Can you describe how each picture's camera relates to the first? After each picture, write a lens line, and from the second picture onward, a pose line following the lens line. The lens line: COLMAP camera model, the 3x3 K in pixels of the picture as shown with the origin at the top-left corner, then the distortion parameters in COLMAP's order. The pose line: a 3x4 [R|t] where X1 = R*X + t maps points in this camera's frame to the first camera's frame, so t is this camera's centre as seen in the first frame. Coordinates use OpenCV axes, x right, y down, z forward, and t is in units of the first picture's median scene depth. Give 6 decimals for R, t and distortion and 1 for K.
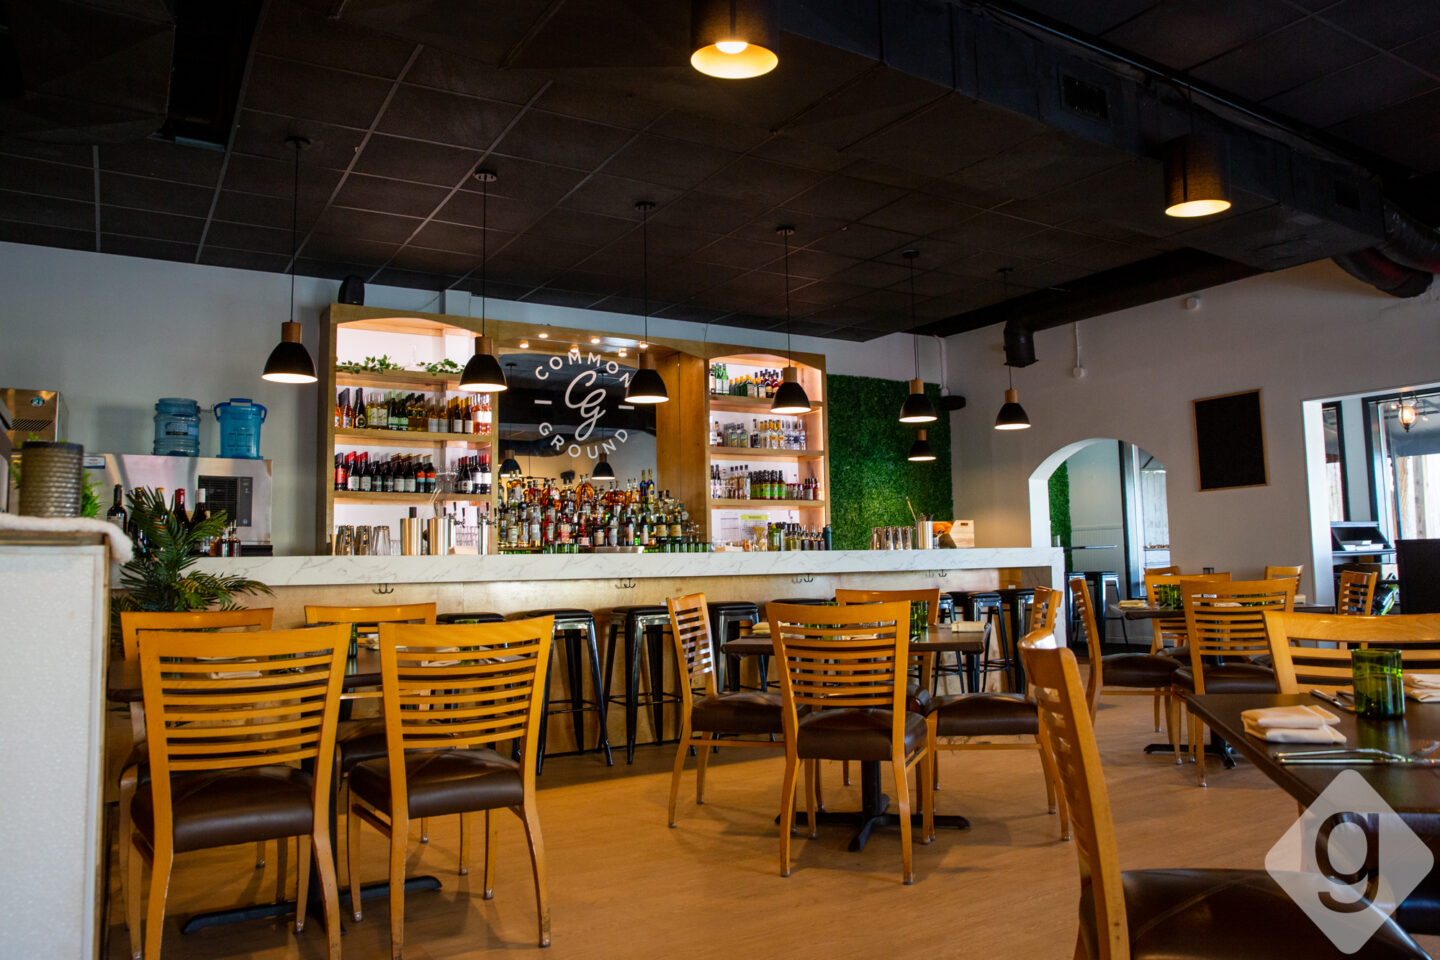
lens RADIAL K [[1025.2, 0, 715.9], [0, 1025.2, 464.4], [0, 0, 1]] dist [-0.037149, -0.000272]
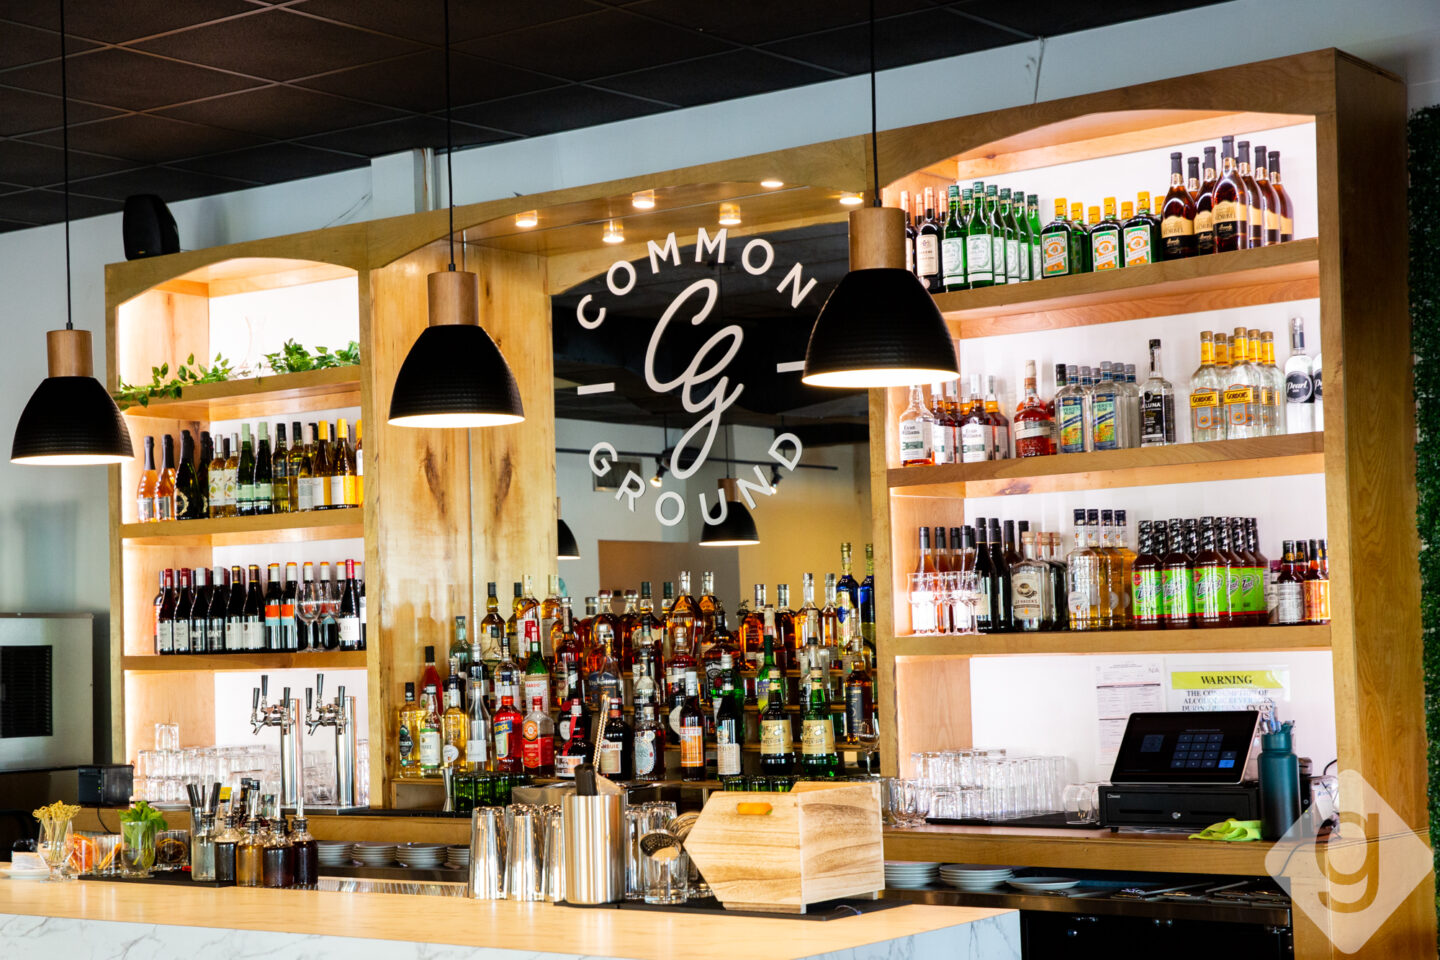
lens RADIAL K [[2469.9, 0, 719.9], [0, 2469.9, 568.8], [0, 0, 1]] dist [0.112081, -0.010724]
pose [[0.376176, -0.018209, -0.926369, 0.689782], [0.106004, 0.994088, 0.023505, -0.010867], [0.920465, -0.107040, 0.375882, 0.682093]]
